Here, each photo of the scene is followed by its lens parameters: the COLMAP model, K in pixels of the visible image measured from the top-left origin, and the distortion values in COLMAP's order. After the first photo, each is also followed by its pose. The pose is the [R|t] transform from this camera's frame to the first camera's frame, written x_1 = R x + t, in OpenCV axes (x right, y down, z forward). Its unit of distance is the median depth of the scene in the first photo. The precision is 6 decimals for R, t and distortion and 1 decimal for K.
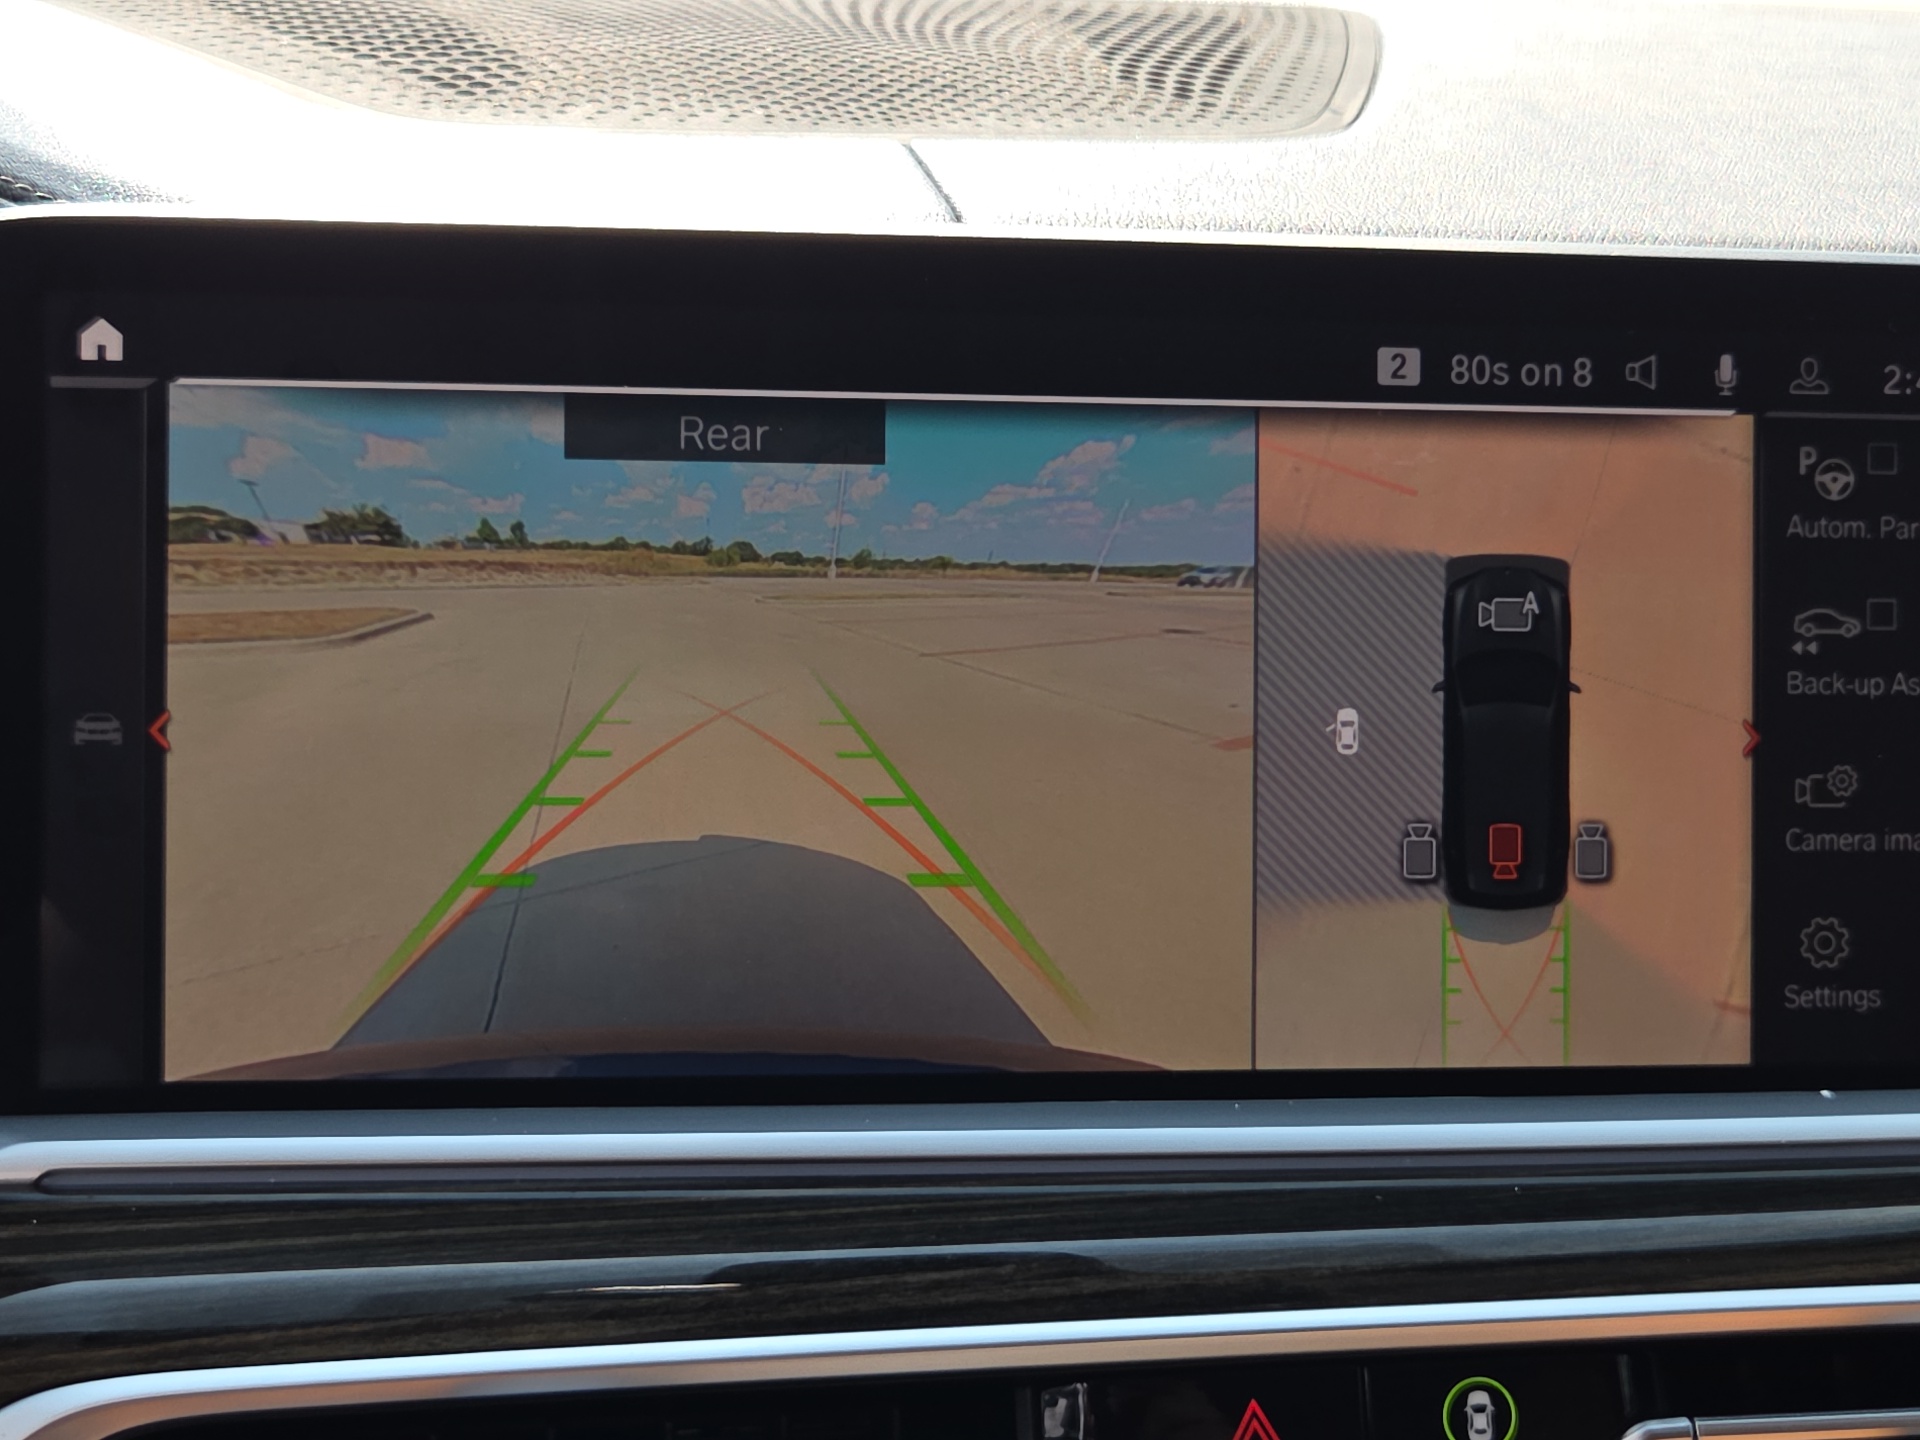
lens RADIAL K [[2693.7, 0, 924.8], [0, 2693.7, 746.8], [0, 0, 1]] dist [-0.004911, 0.000000]
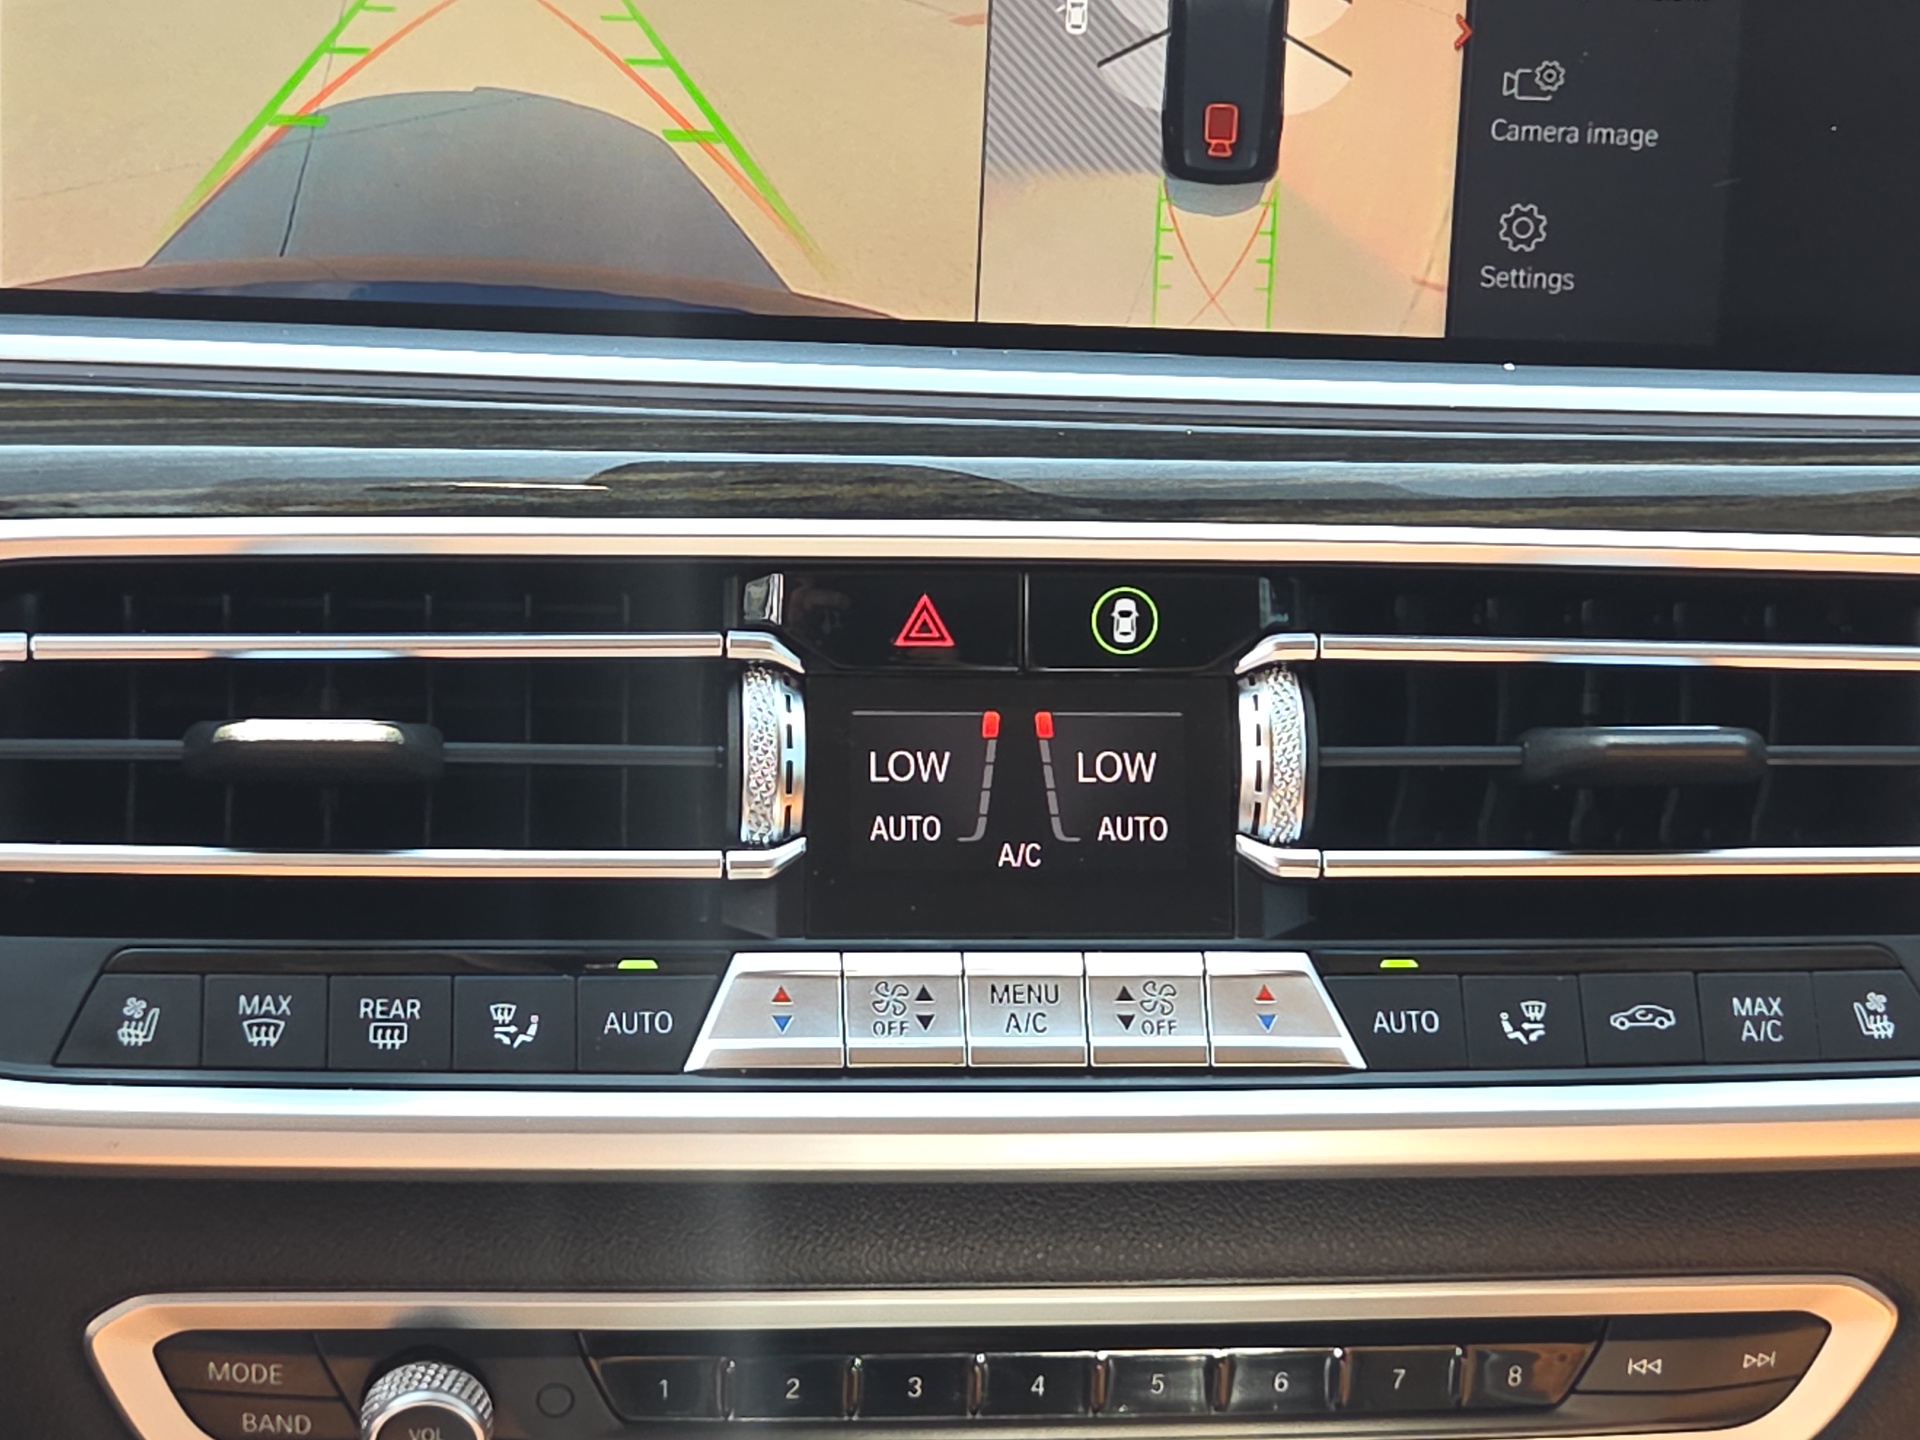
lens RADIAL K [[3953.0, 0, 950.8], [0, 3953.0, 714.1], [0, 0, 1]] dist [0.058174, 0.000000]
pose [[0.998186, 0.044374, -0.040679, 0.187087], [-0.036164, 0.982251, 0.184054, -0.020272], [0.048124, -0.182249, 0.982074, -0.629768]]
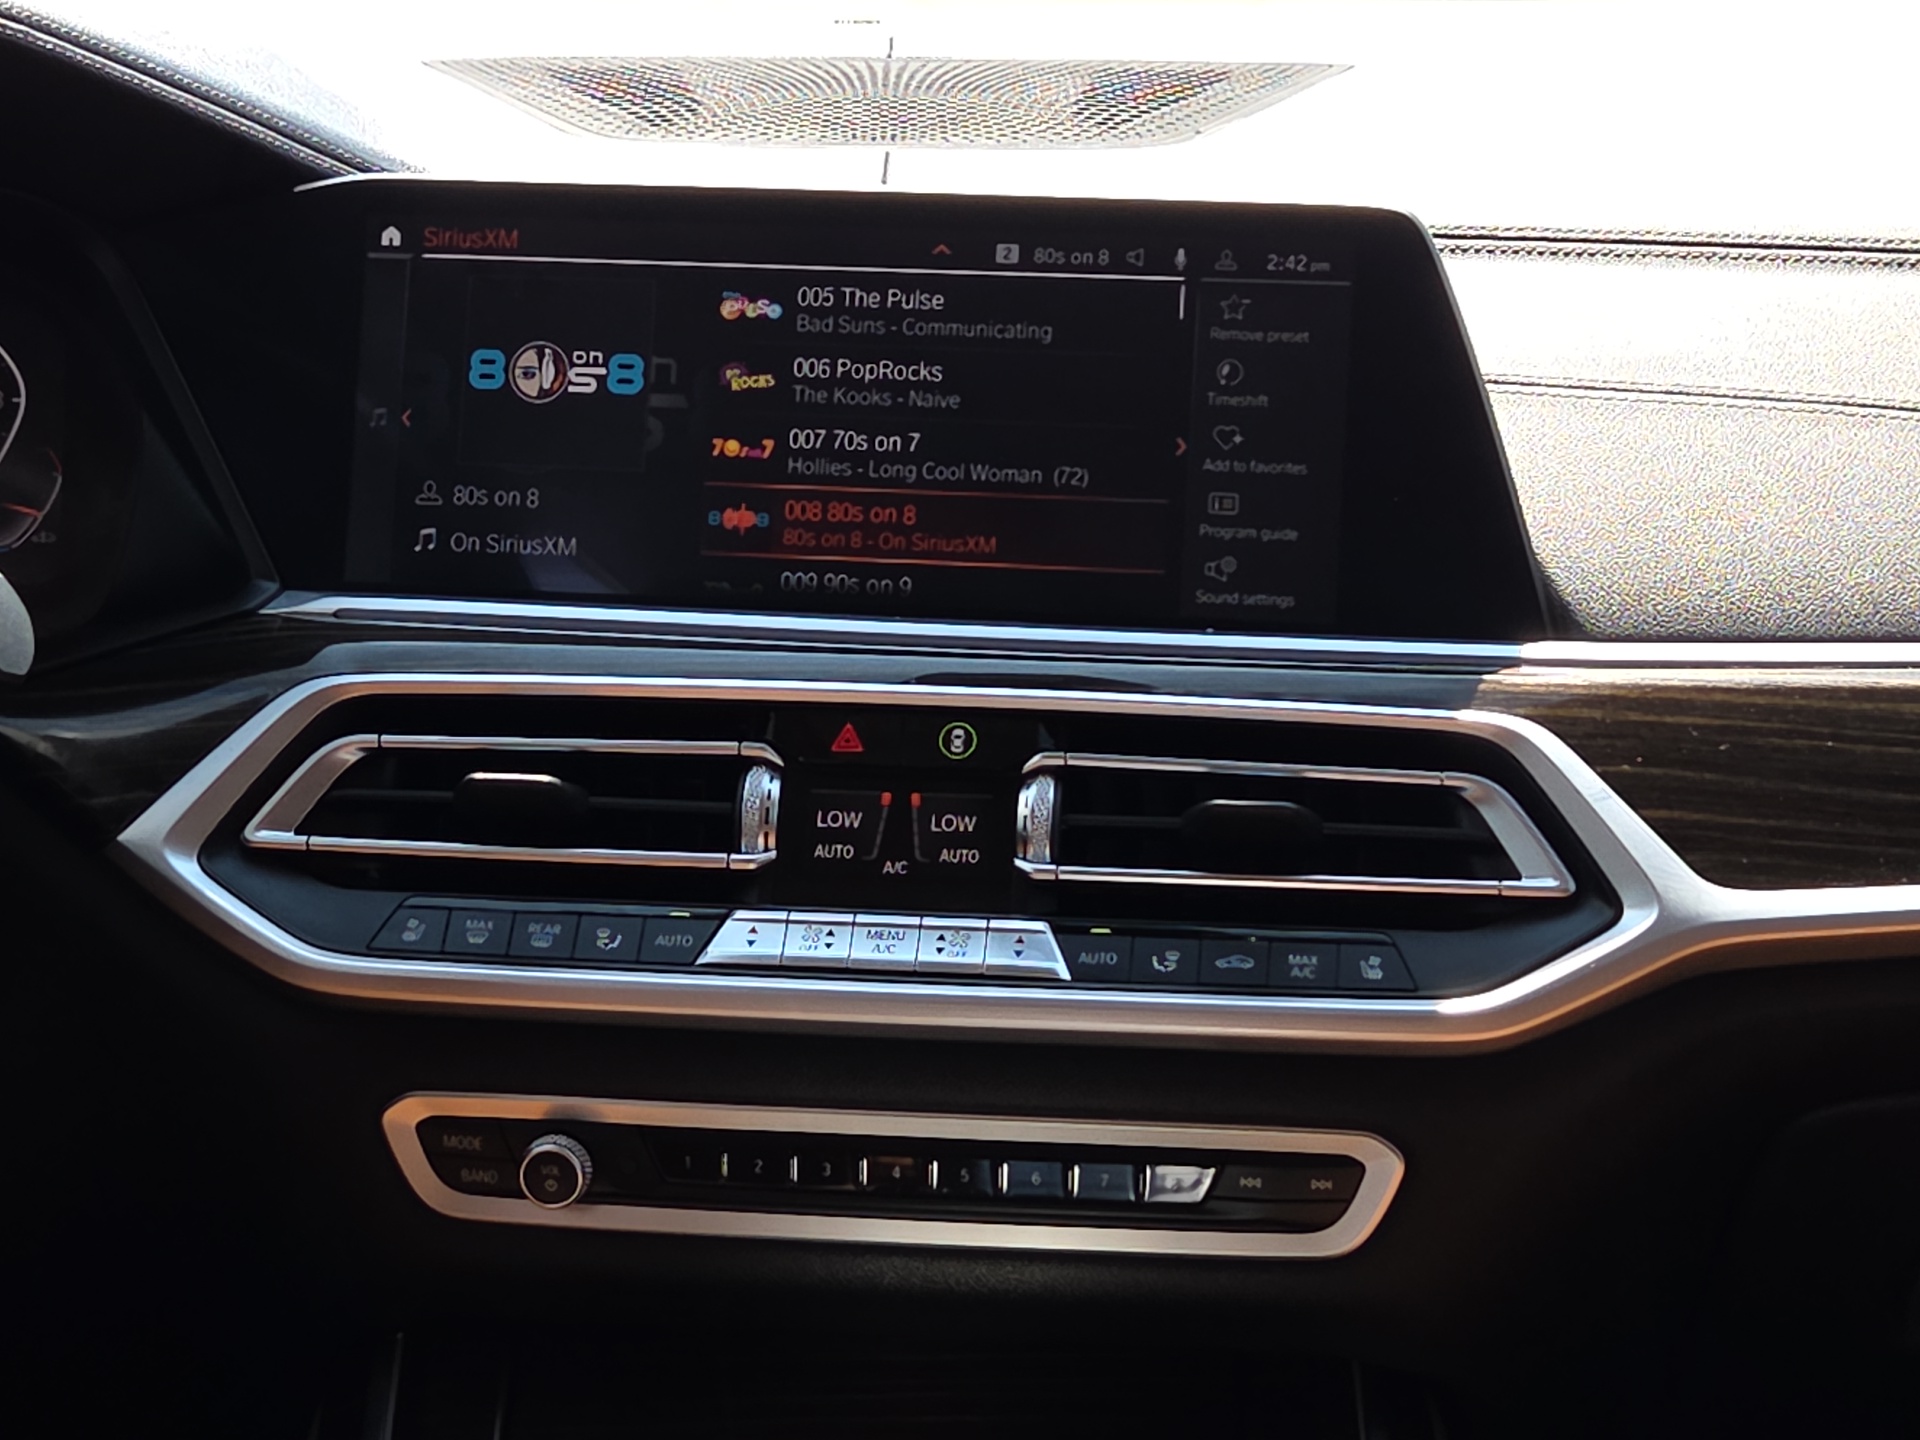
lens RADIAL K [[3953.0, 0, 1015.3], [0, 3953.0, 738.6], [0, 0, 1]] dist [0.058174, 0.000000]
pose [[0.964097, 0.033060, -0.263483, 0.983690], [-0.050875, 0.996835, -0.061080, 0.401285], [0.260630, 0.072292, 0.962728, -1.816118]]
